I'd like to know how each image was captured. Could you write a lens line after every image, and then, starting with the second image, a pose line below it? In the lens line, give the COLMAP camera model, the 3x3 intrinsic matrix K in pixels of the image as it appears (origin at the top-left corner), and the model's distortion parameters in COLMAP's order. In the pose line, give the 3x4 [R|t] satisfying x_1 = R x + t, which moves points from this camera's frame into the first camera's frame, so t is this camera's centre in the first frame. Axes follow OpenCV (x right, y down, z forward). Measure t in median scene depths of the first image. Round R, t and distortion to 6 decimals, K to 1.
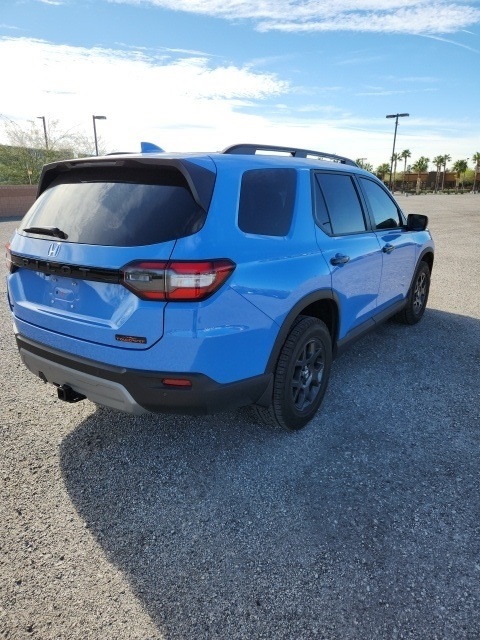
lens RADIAL K [[430.0, 0, 242.8], [0, 430.0, 317.1], [0, 0, 1]] dist [0.033196, -0.025927]
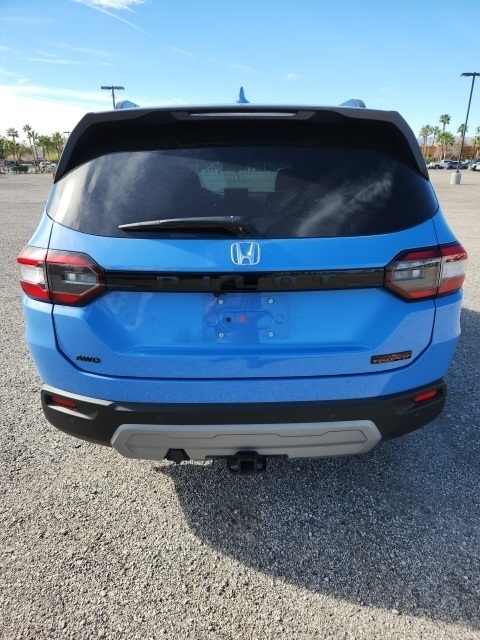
lens RADIAL K [[430.0, 0, 241.0], [0, 430.0, 325.7], [0, 0, 1]] dist [0.033196, -0.025927]
pose [[0.803167, -0.208693, 0.558005, -0.619008], [0.171503, 0.977981, 0.118909, -0.097047], [-0.570534, 0.000196, 0.821274, 0.372201]]
